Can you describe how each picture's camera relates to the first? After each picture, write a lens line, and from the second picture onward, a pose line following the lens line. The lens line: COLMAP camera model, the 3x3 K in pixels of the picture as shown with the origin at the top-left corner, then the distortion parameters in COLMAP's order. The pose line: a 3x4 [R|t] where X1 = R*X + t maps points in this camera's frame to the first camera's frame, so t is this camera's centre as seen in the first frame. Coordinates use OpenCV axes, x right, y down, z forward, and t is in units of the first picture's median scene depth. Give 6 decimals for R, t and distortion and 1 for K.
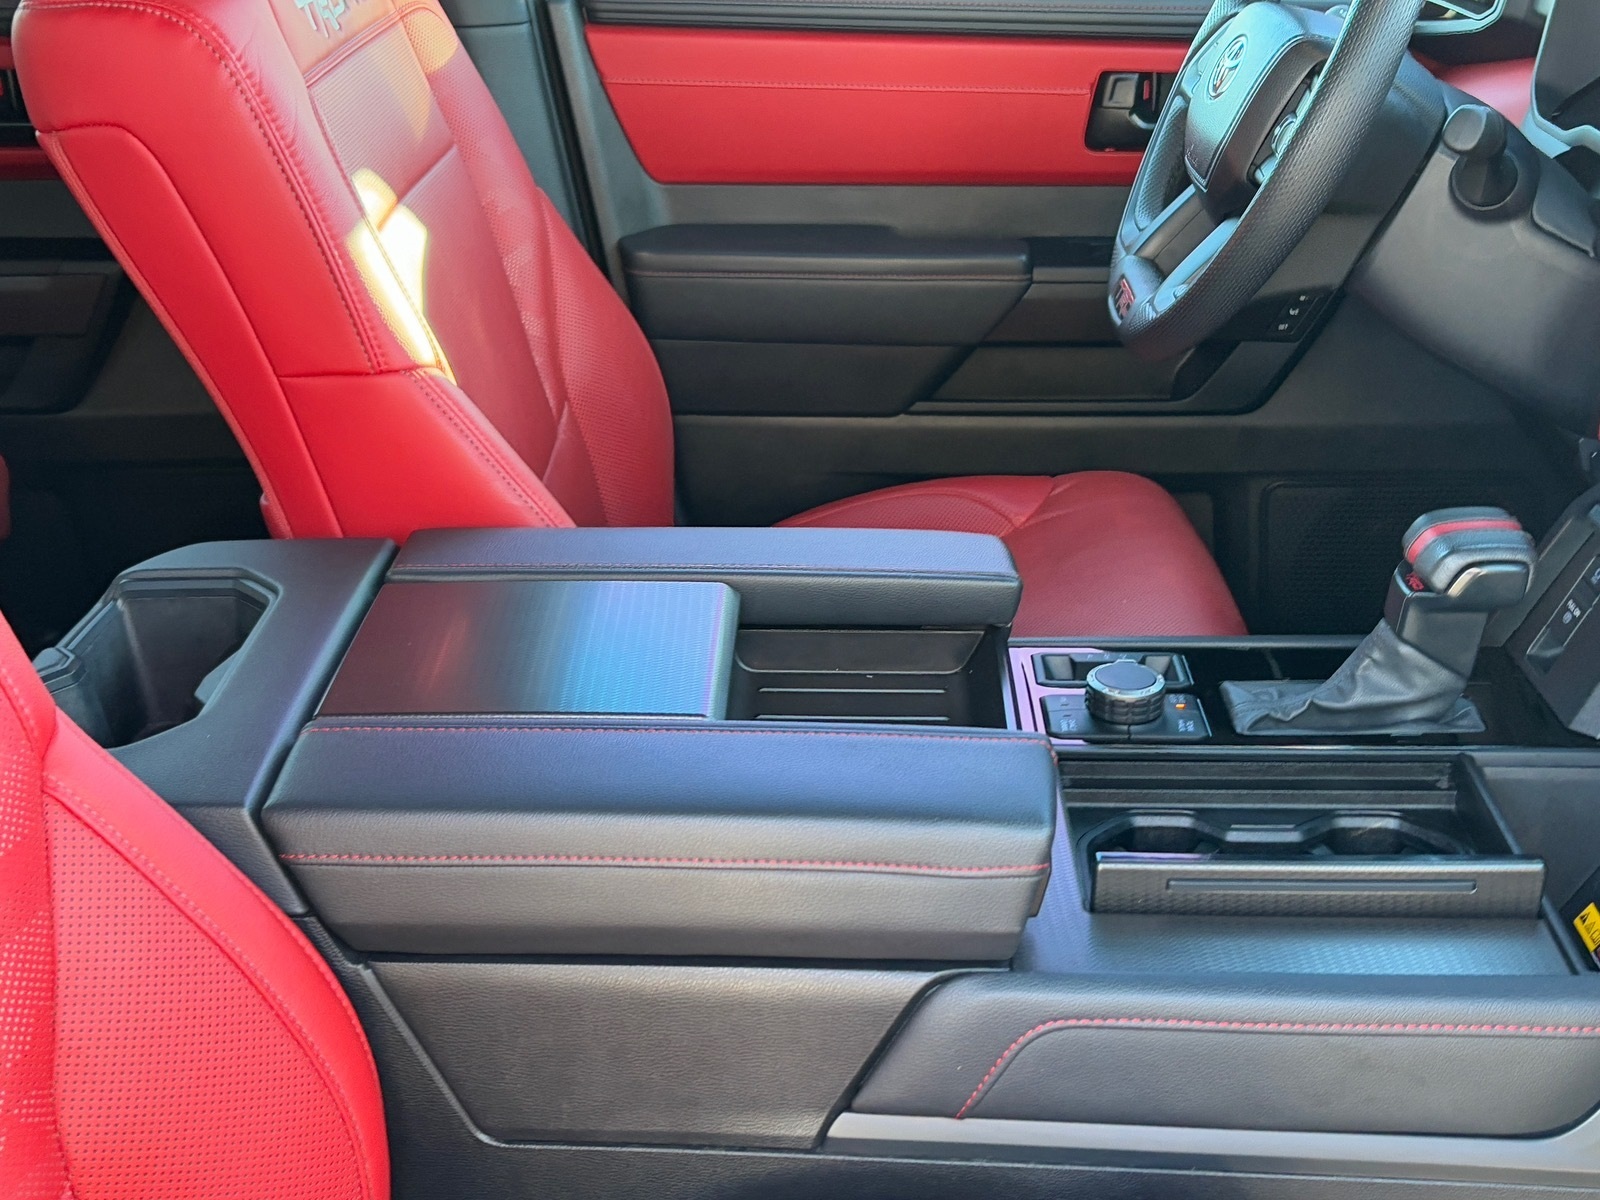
lens RADIAL K [[1971.4, 0, 799.5], [0, 1971.4, 606.3], [0, 0, 1]] dist [0.222556, -0.892556]
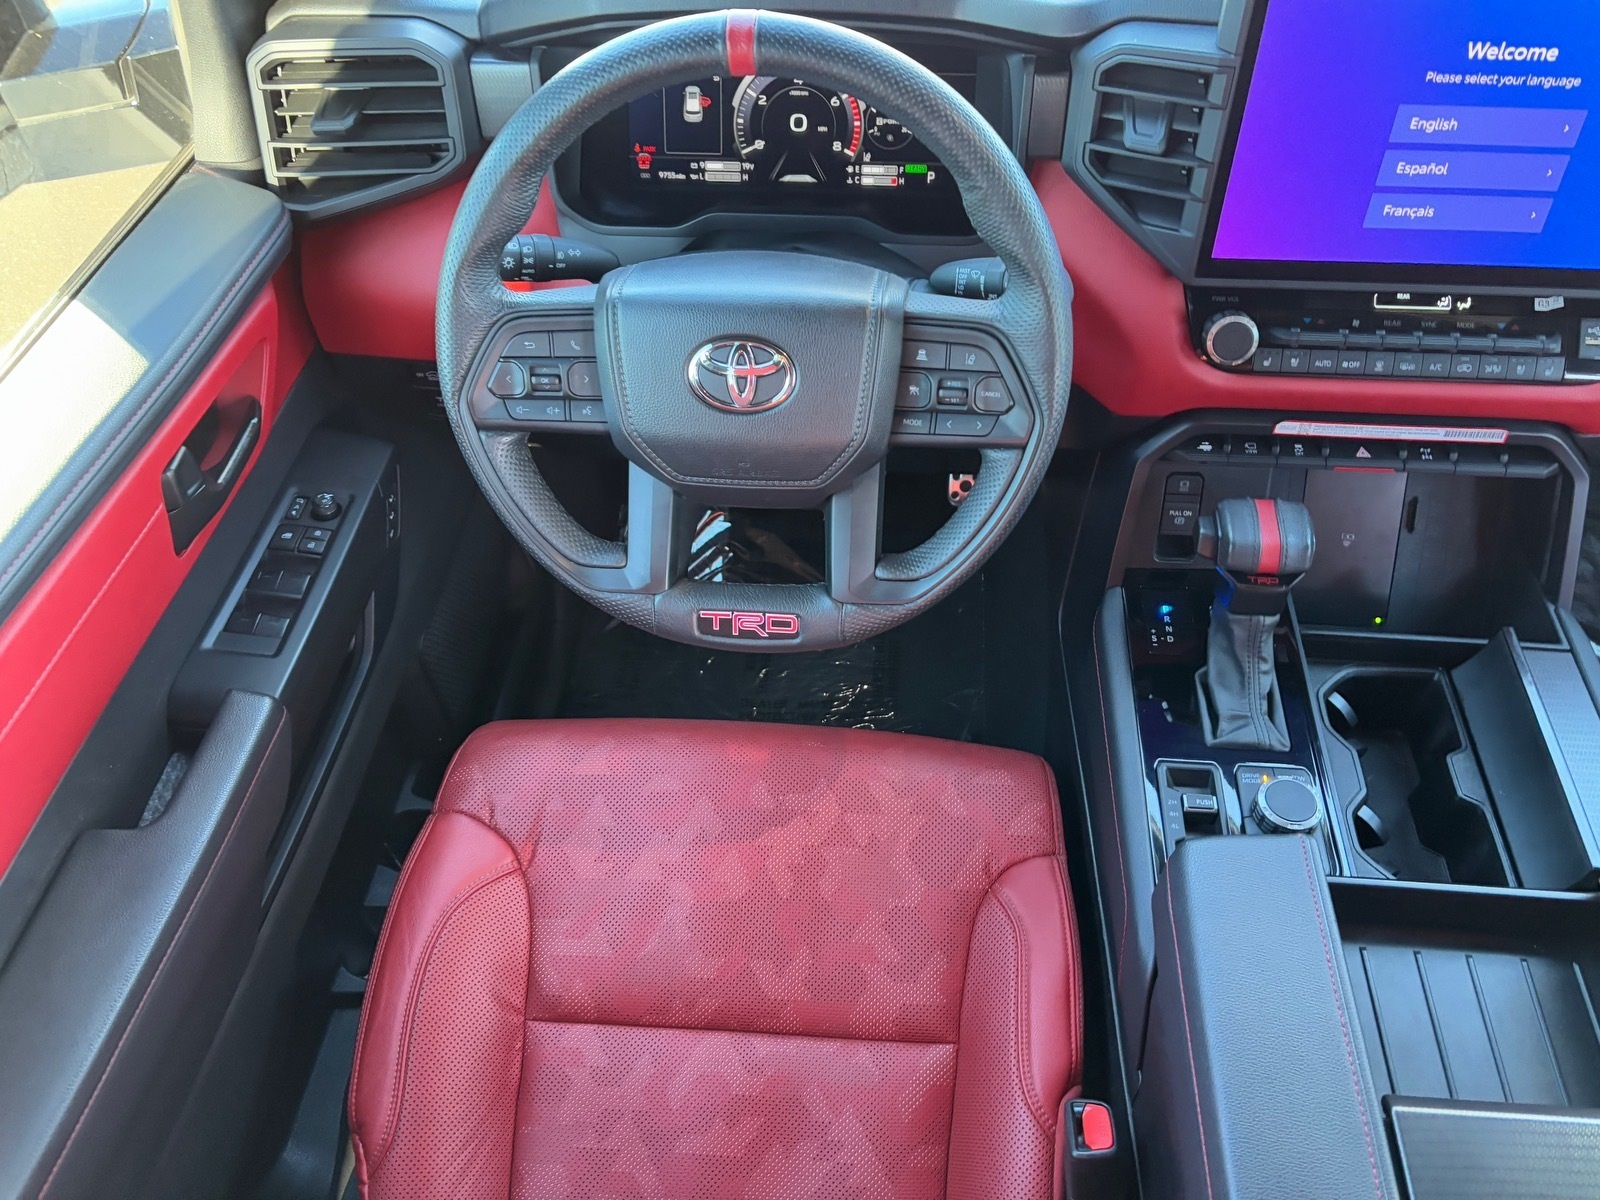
lens RADIAL K [[1239.6, 0, 795.3], [0, 1239.6, 615.8], [0, 0, 1]] dist [0.006954, 0.005541]
pose [[0.048371, -0.733603, 0.677855, -0.281540], [0.438164, 0.625449, 0.645620, -0.655375], [-0.897592, 0.265783, 0.351692, 0.975209]]
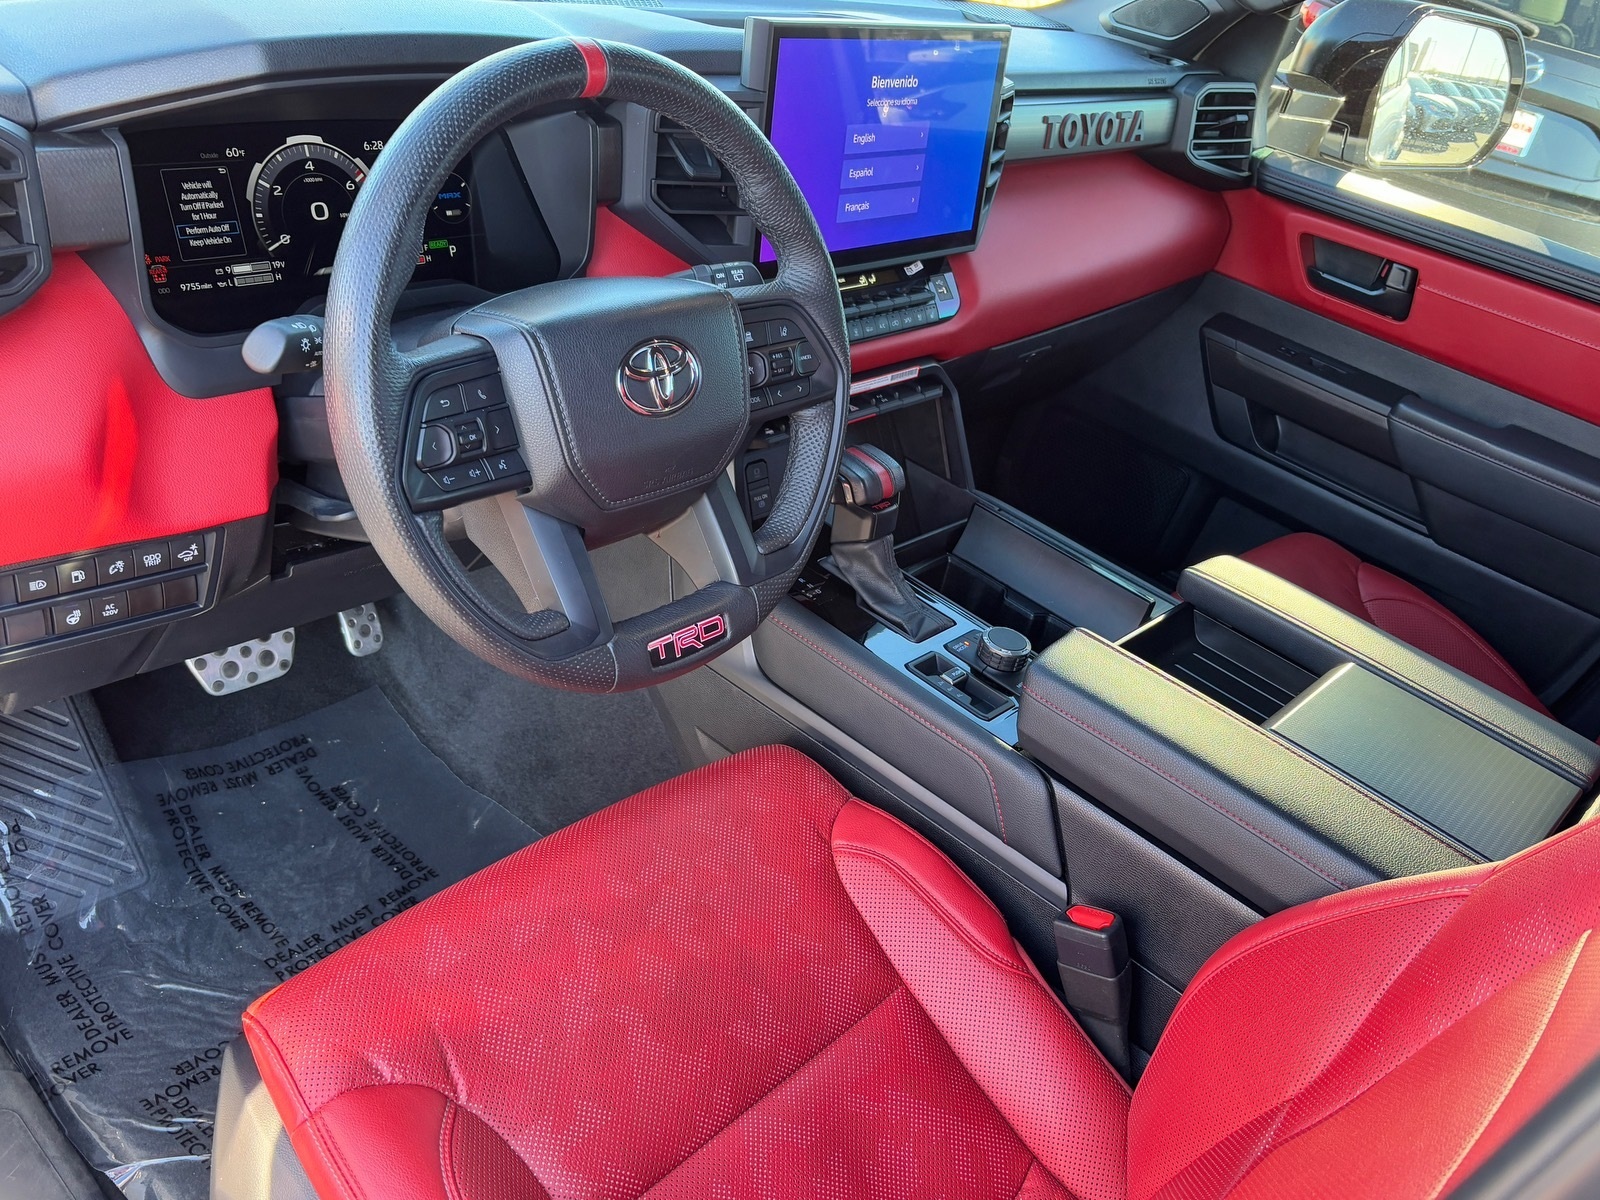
lens RADIAL K [[1391.3, 0, 800.0], [0, 1391.3, 600.0], [0, 0, 1]] dist [0.042778, -0.015563]
pose [[-0.752401, -0.452265, 0.478903, -0.210065], [0.098302, 0.641802, 0.760544, -0.805806], [-0.651328, 0.619312, -0.438434, 1.550462]]
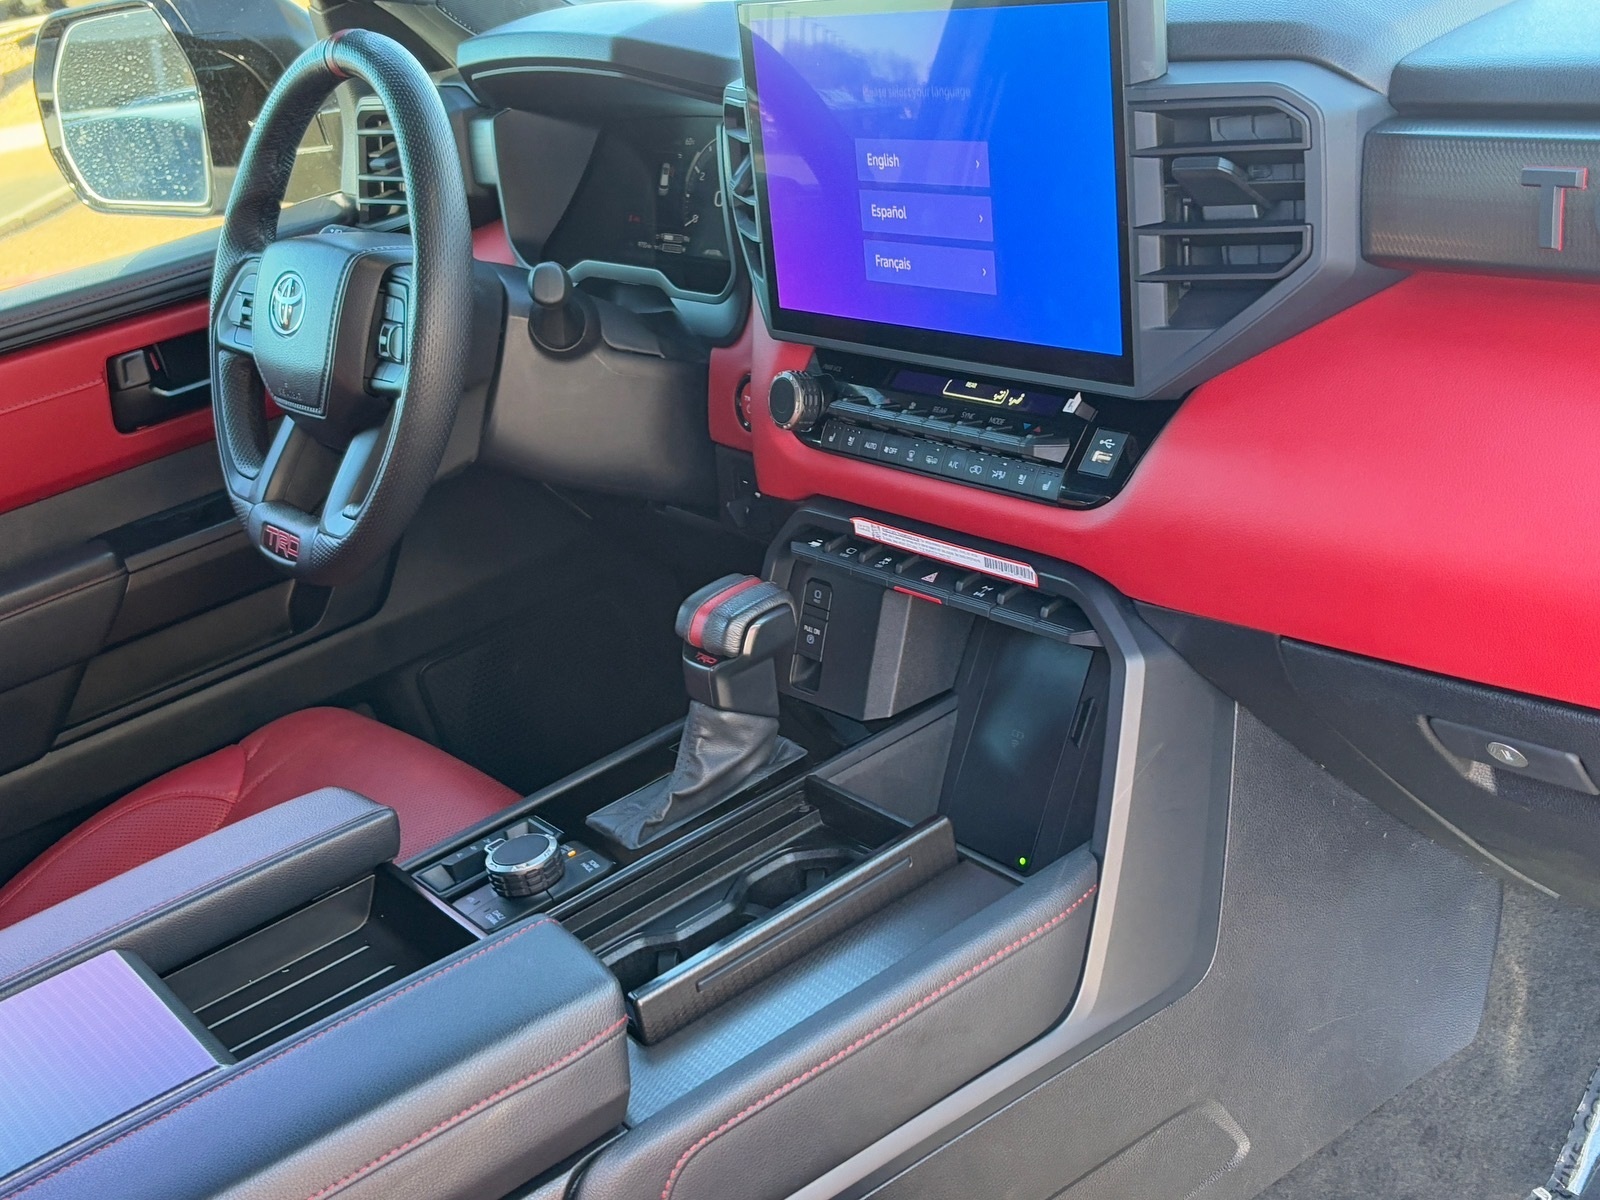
lens RADIAL K [[1971.4, 0, 799.5], [0, 1971.4, 606.3], [0, 0, 1]] dist [0.222556, -0.892556]
pose [[0.768360, -0.374059, 0.519329, -0.216712], [0.429811, 0.902805, 0.014349, -0.031919], [-0.474220, 0.212188, 0.854454, 0.014656]]
